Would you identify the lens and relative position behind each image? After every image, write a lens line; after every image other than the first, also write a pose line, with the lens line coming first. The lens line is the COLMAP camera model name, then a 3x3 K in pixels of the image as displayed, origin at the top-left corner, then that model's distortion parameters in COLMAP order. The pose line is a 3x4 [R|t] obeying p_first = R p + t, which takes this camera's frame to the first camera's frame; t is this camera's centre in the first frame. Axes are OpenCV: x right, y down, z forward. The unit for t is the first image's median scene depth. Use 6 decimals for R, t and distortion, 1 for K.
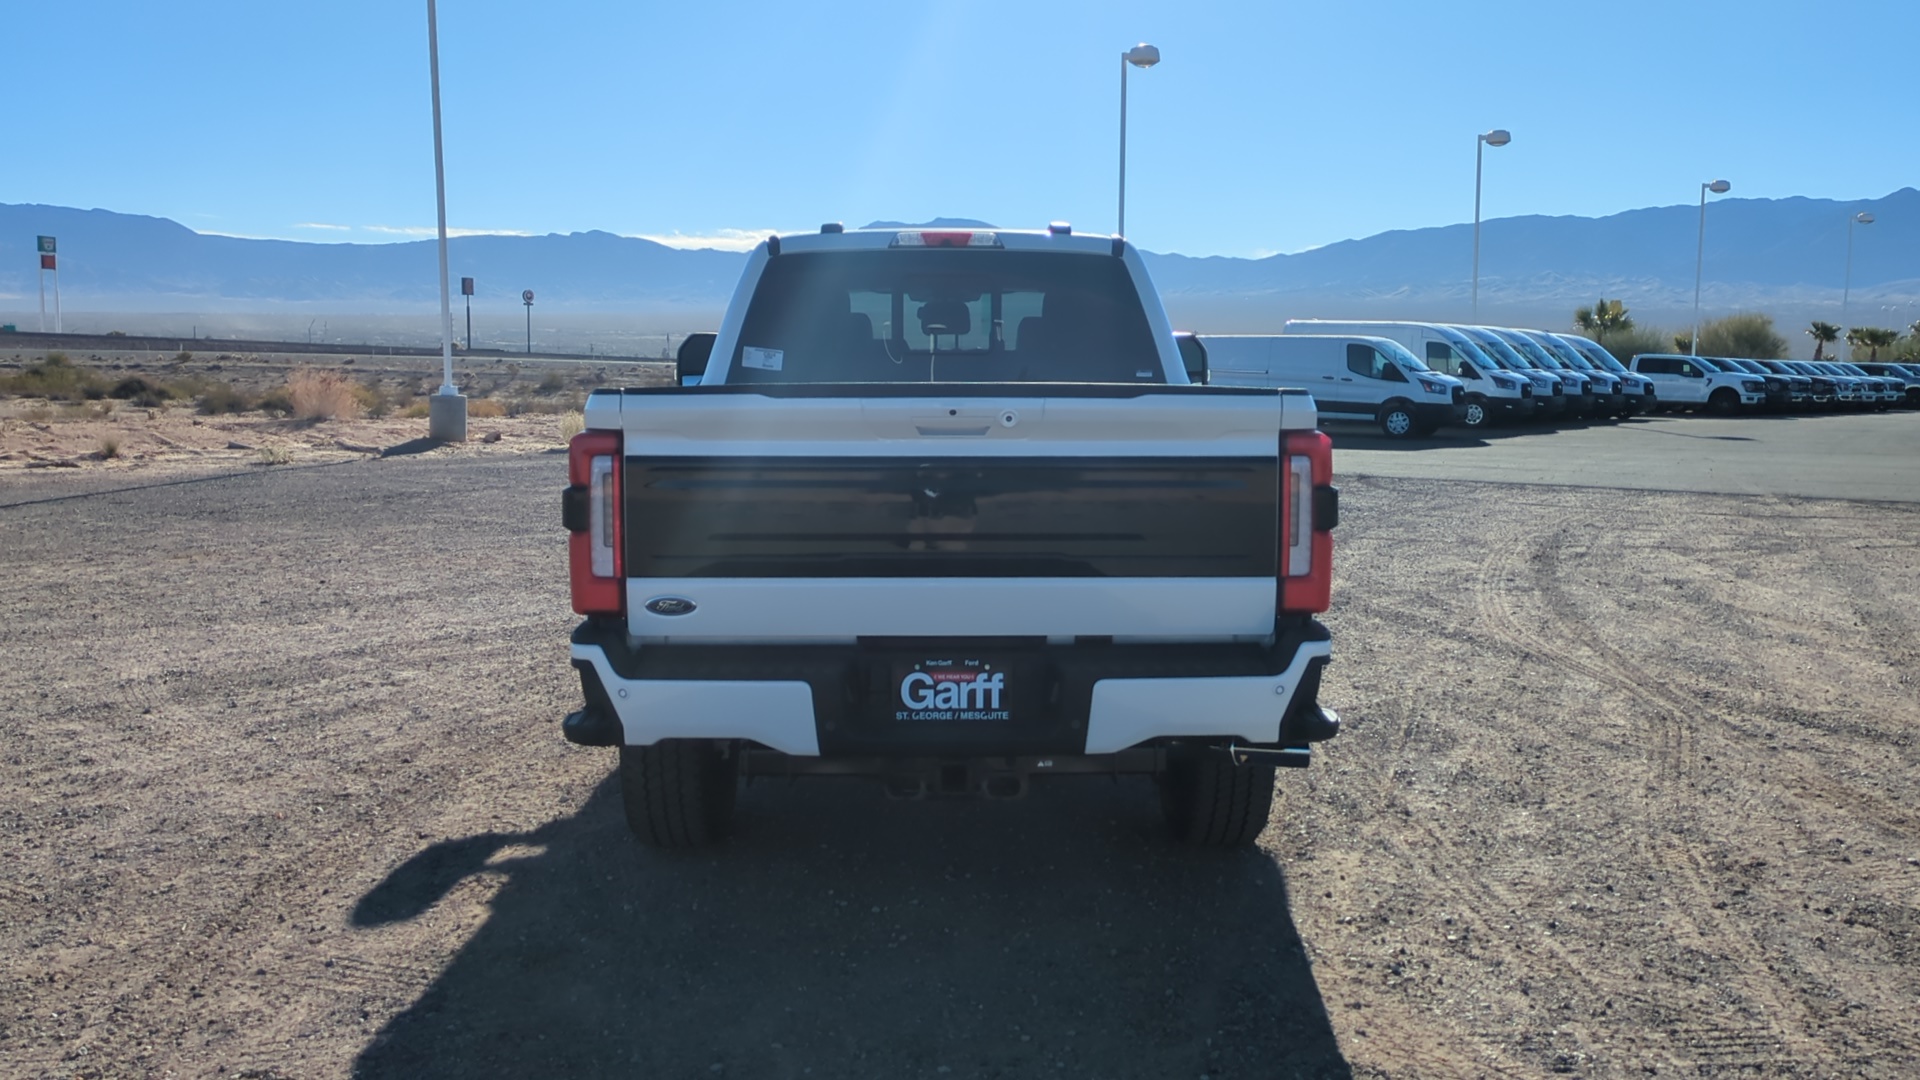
lens RADIAL K [[1643.1, 0, 967.2], [0, 1643.1, 541.8], [0, 0, 1]] dist [0.065530, -0.059491]
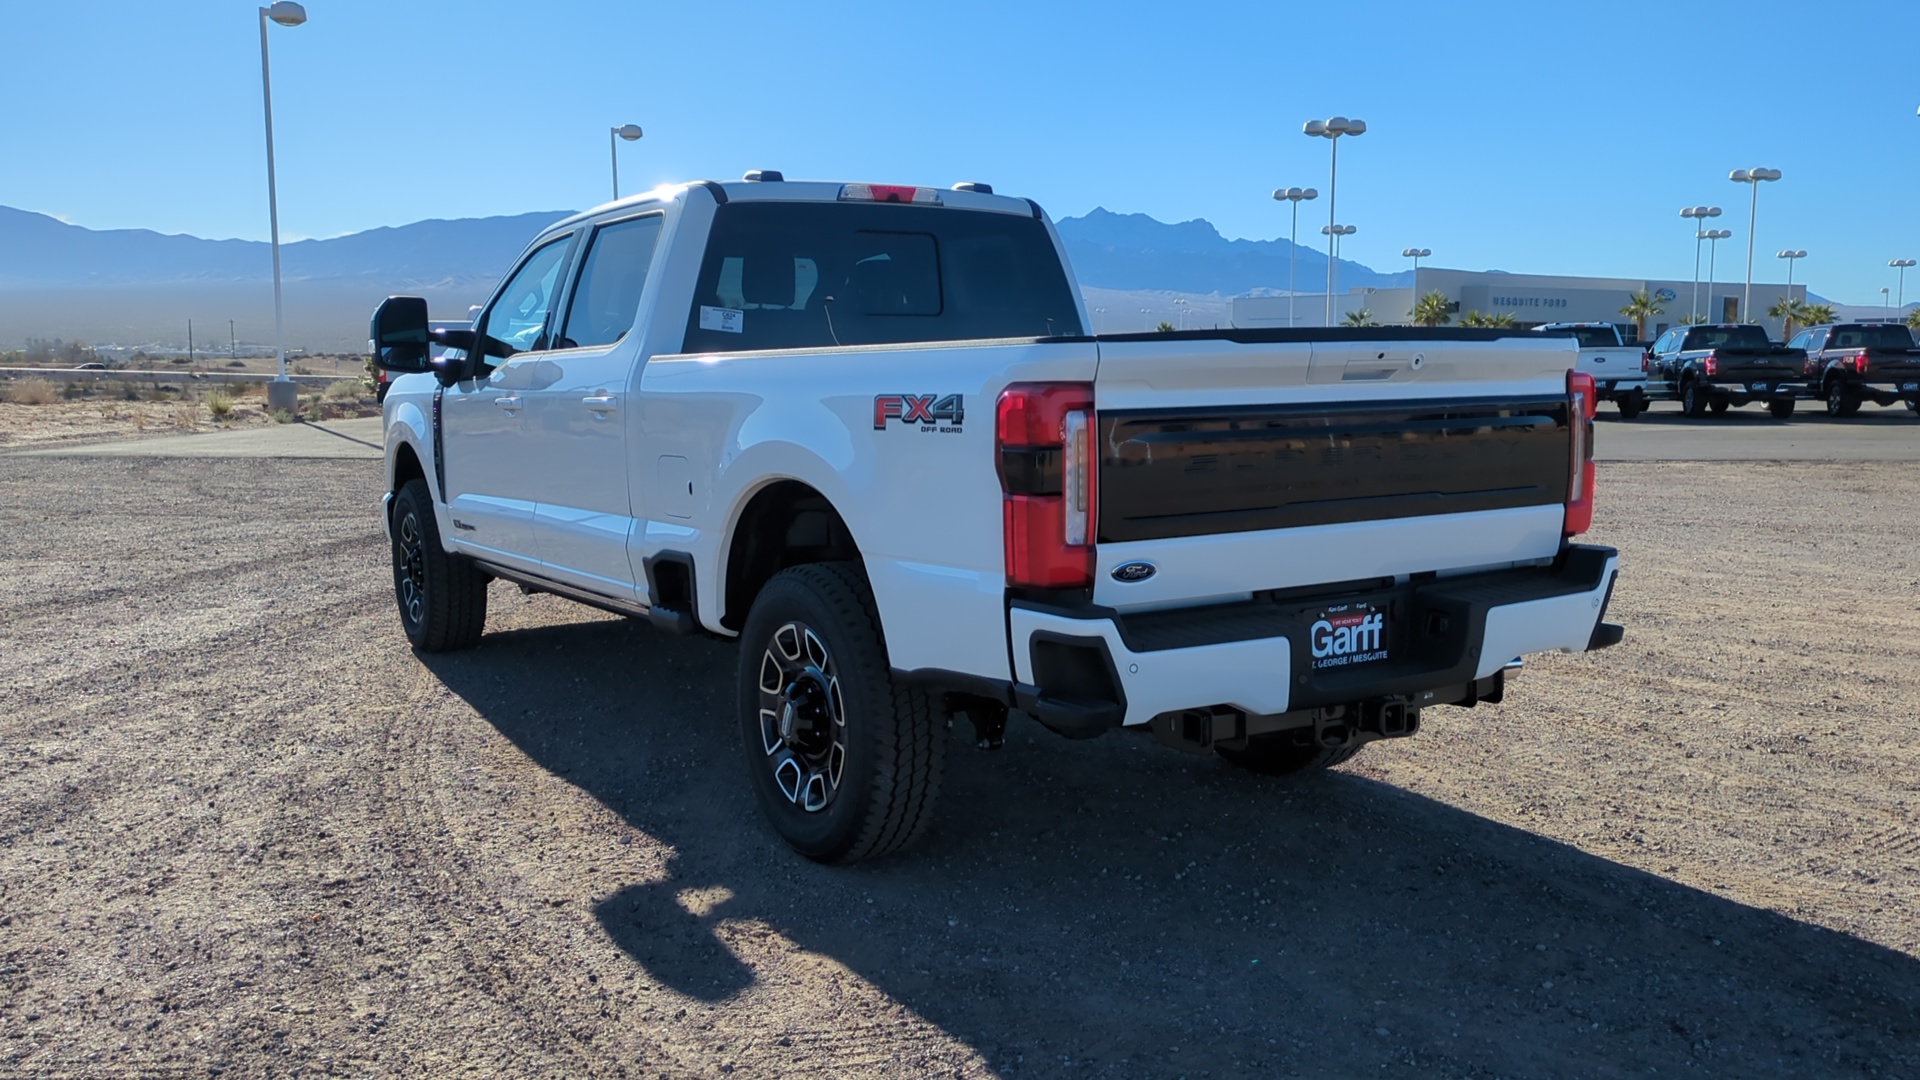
lens RADIAL K [[1643.1, 0, 967.8], [0, 1643.1, 556.7], [0, 0, 1]] dist [0.065530, -0.059491]
pose [[0.847402, -0.073265, 0.525873, -0.646002], [0.066170, 0.997285, 0.032314, -0.004688], [-0.526813, 0.007414, 0.849949, 0.232071]]
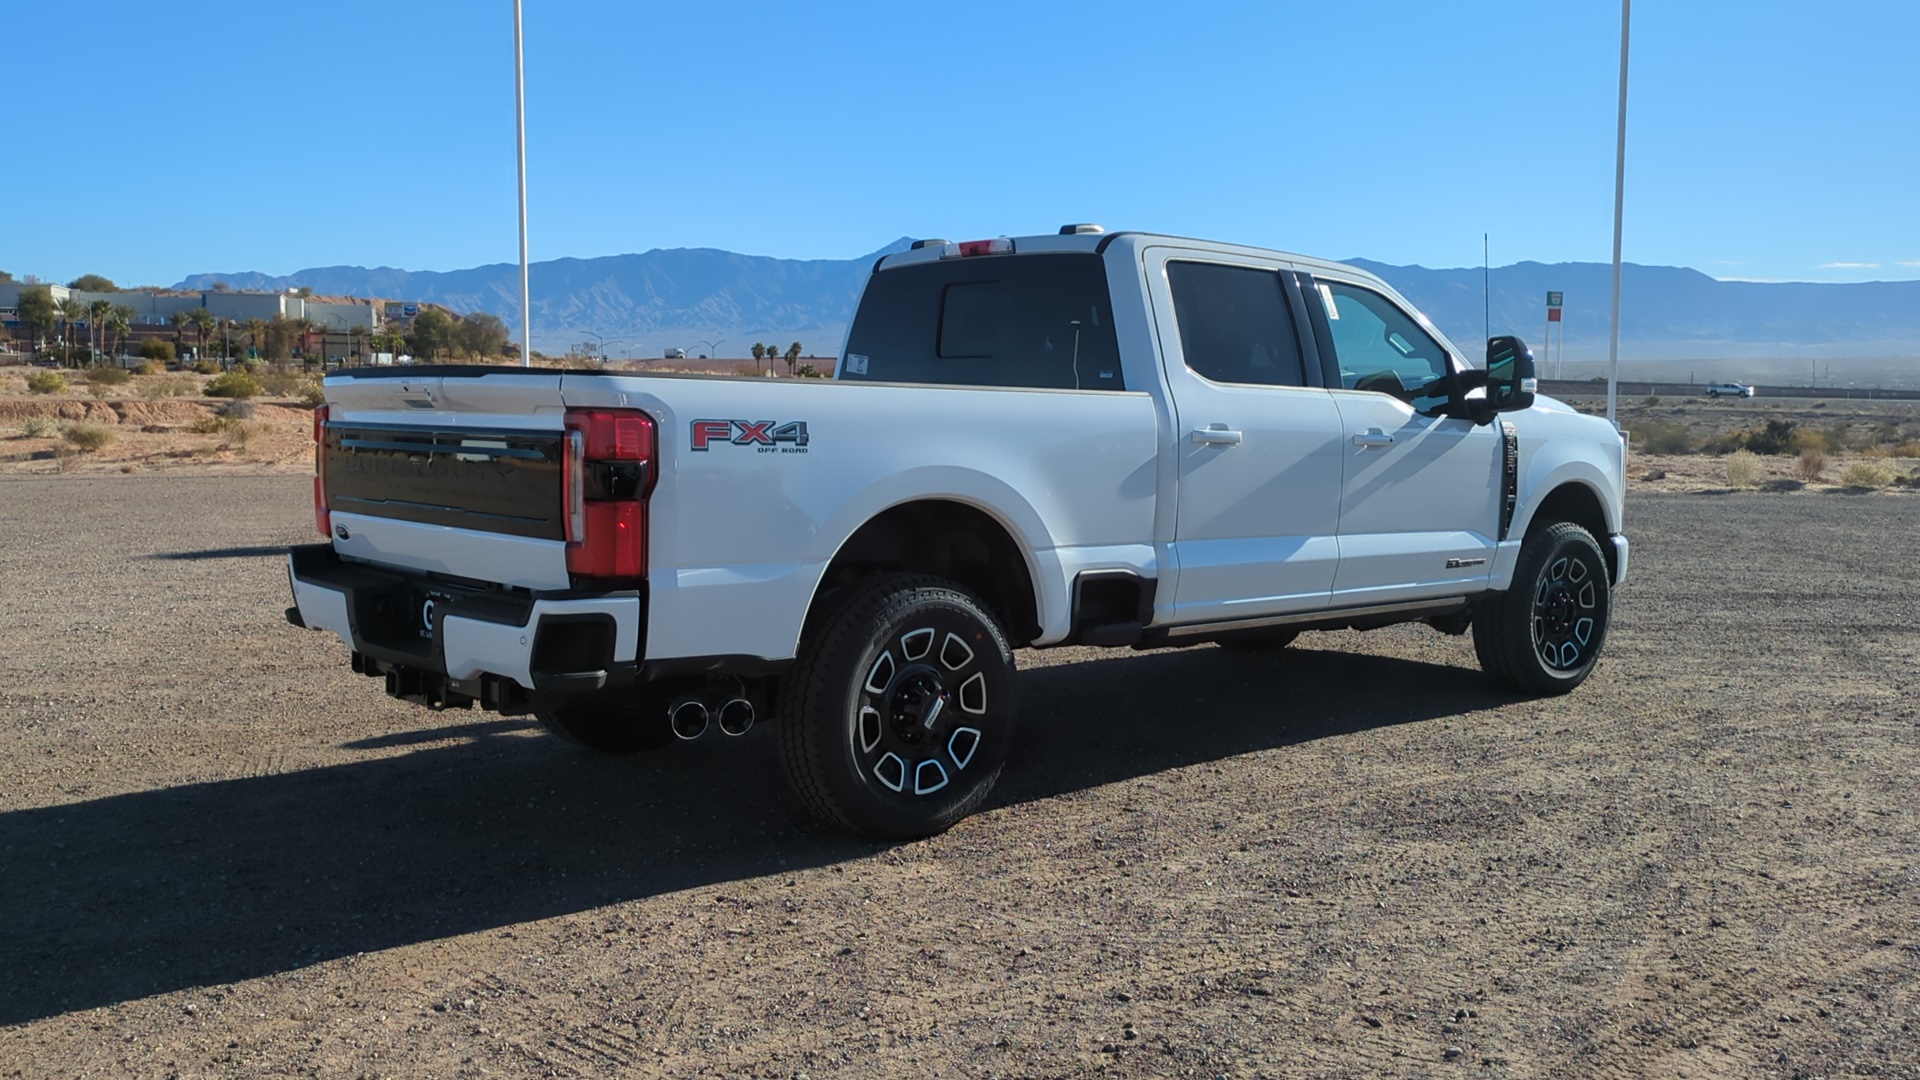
lens RADIAL K [[1643.1, 0, 963.6], [0, 1643.1, 536.7], [0, 0, 1]] dist [0.065530, -0.059491]
pose [[0.661550, 0.064548, -0.747118, 1.027553], [-0.086855, 0.996179, 0.009159, -0.012634], [0.744854, 0.058832, 0.664629, 0.410145]]
